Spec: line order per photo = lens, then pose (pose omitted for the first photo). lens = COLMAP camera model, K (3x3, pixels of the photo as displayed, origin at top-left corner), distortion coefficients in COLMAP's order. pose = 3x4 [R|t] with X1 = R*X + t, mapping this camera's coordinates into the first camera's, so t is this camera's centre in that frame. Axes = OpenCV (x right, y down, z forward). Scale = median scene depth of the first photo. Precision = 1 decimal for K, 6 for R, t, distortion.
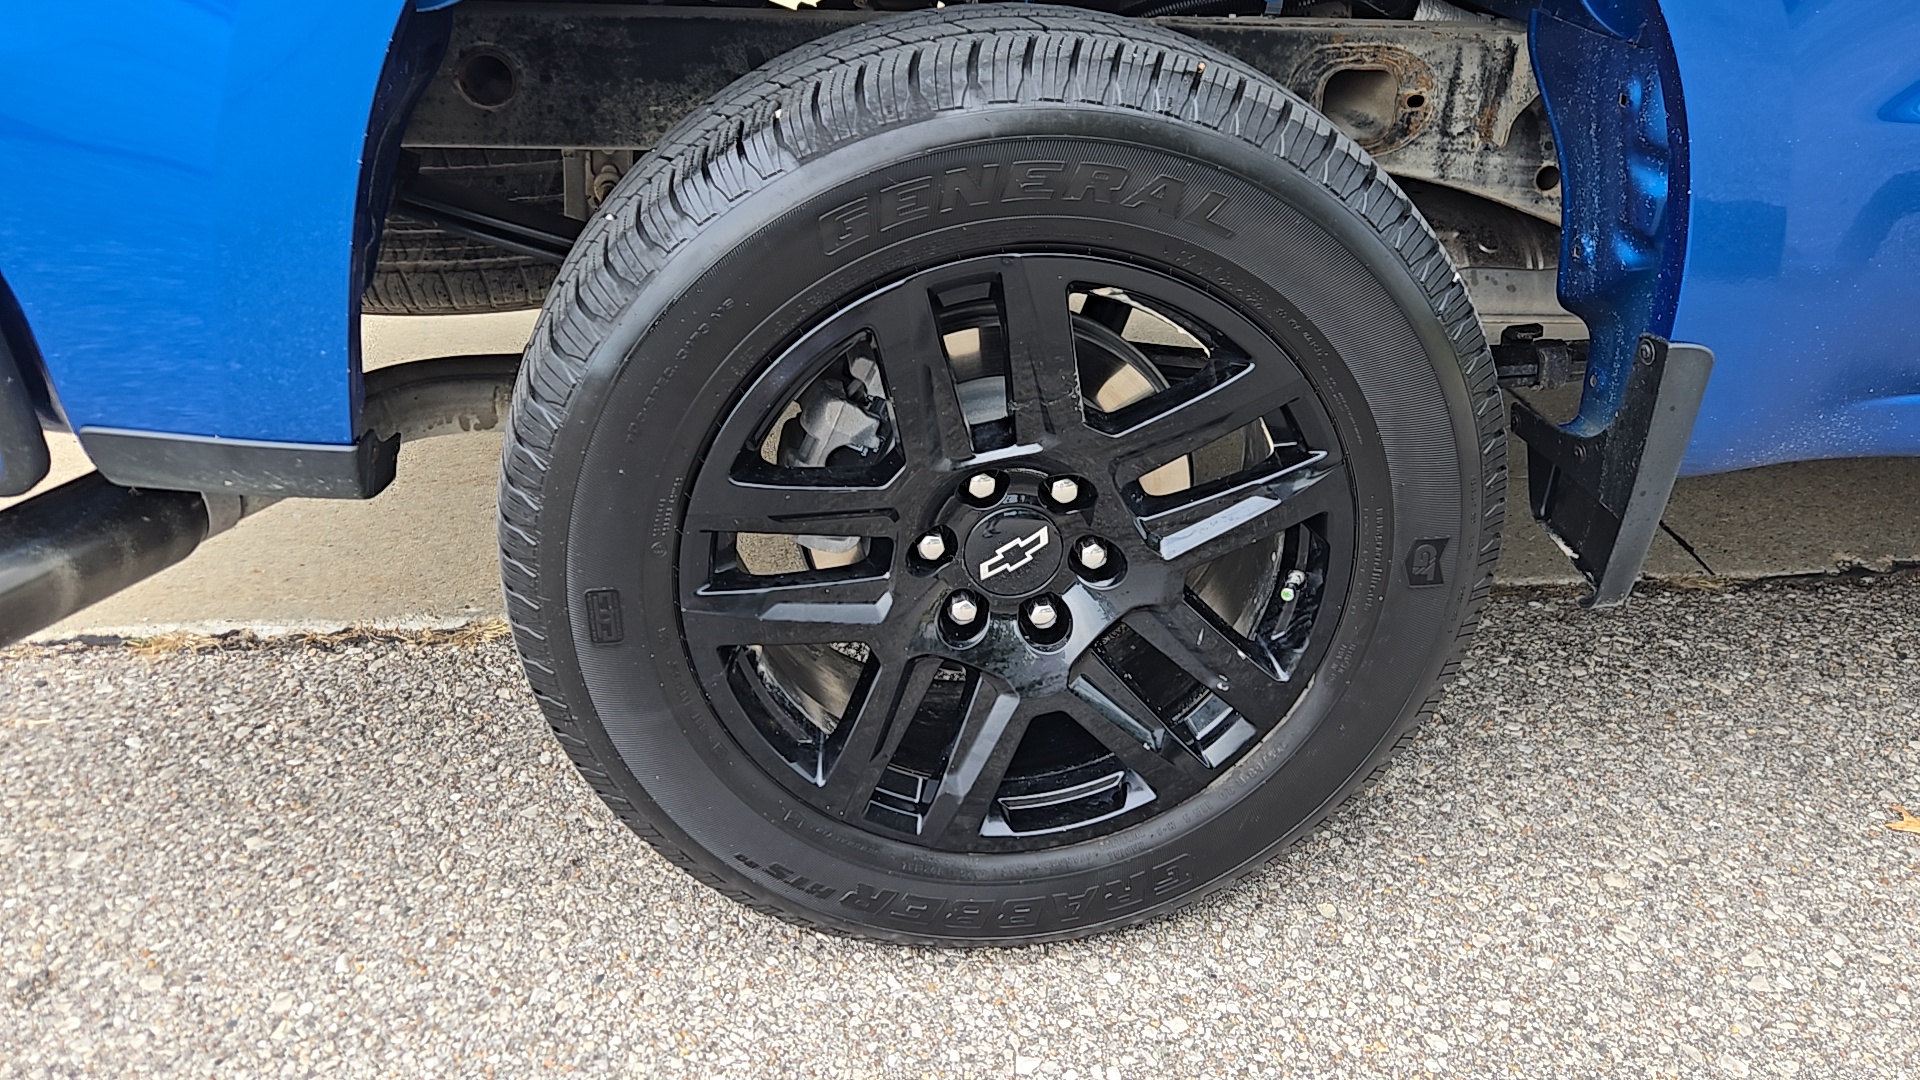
lens RADIAL K [[1605.2, 0, 954.7], [0, 1605.2, 532.8], [0, 0, 1]] dist [0.006176, -0.004731]
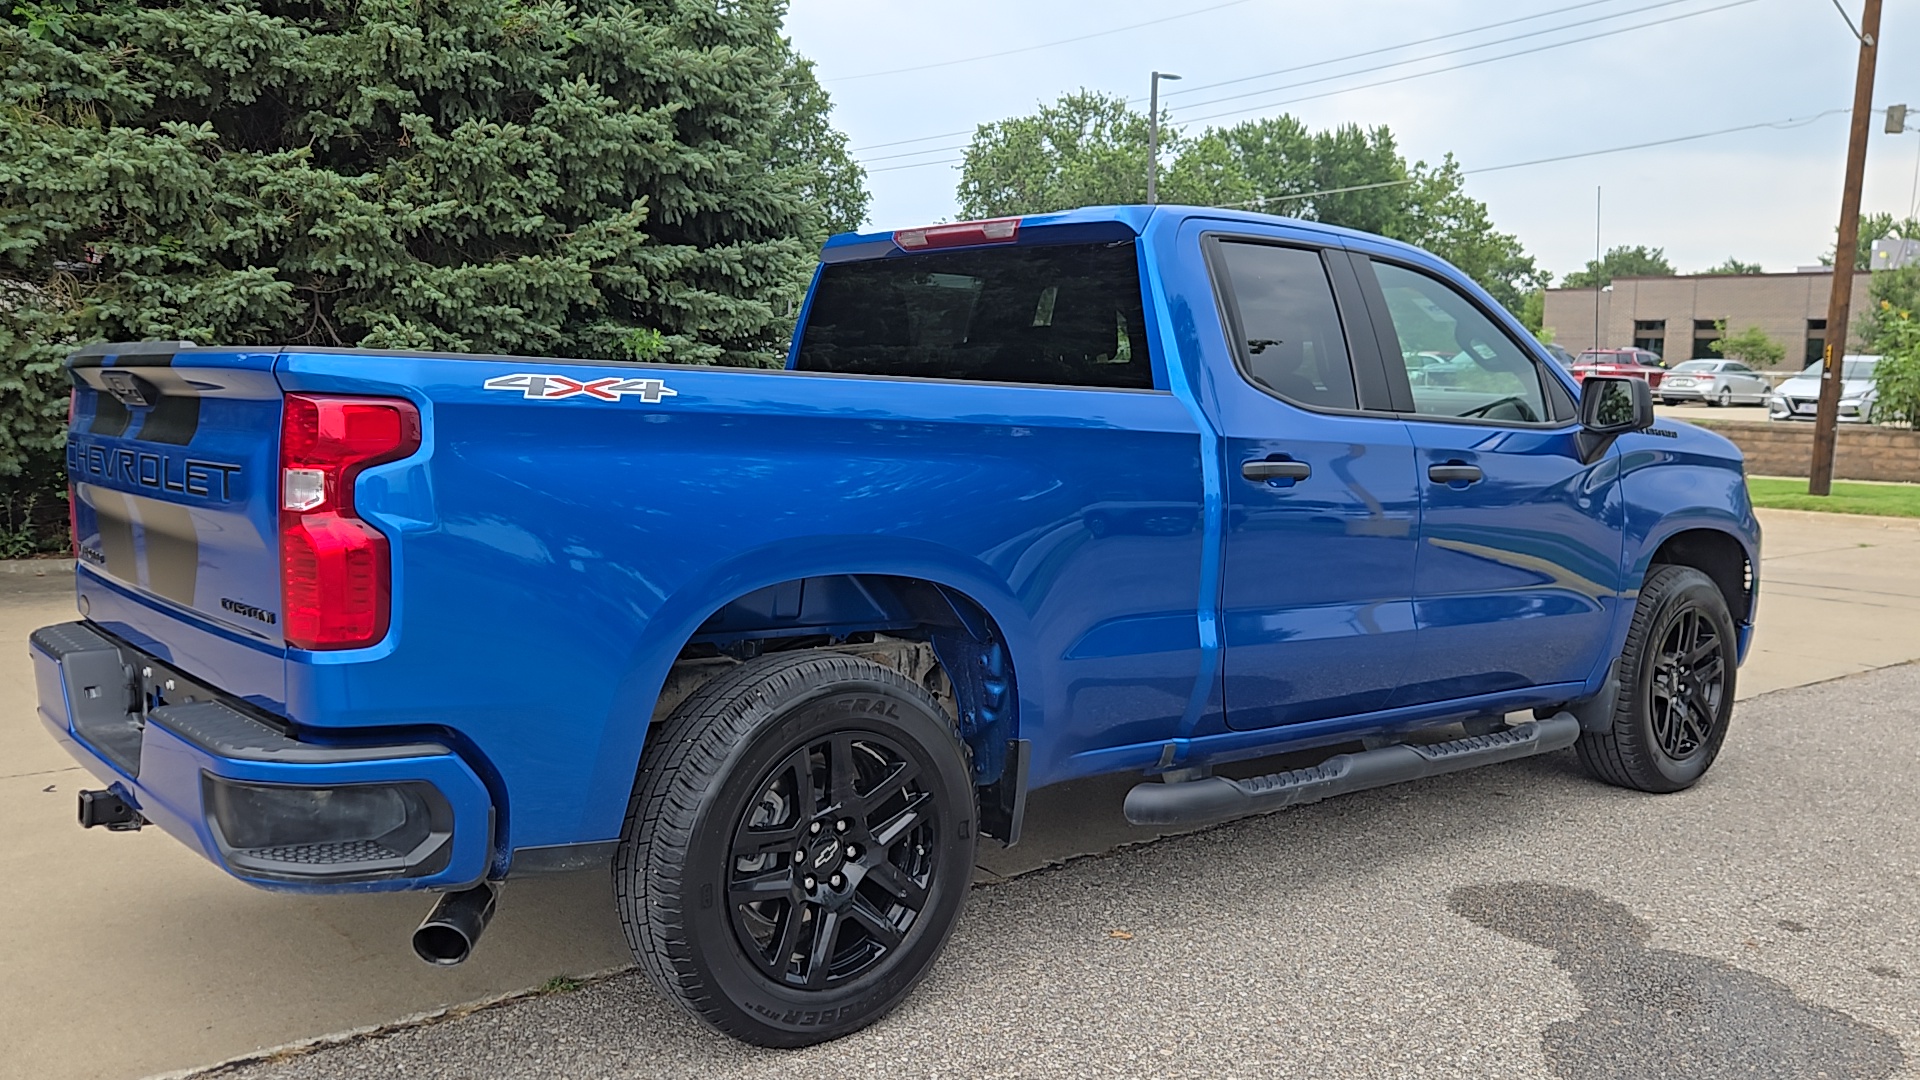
lens RADIAL K [[1605.2, 0, 963.8], [0, 1605.2, 535.5], [0, 0, 1]] dist [0.006176, -0.004731]
pose [[0.827303, -0.052143, 0.559331, -1.153149], [0.251552, 0.924663, -0.285867, 0.320948], [-0.502287, 0.377199, 0.778093, -1.252227]]
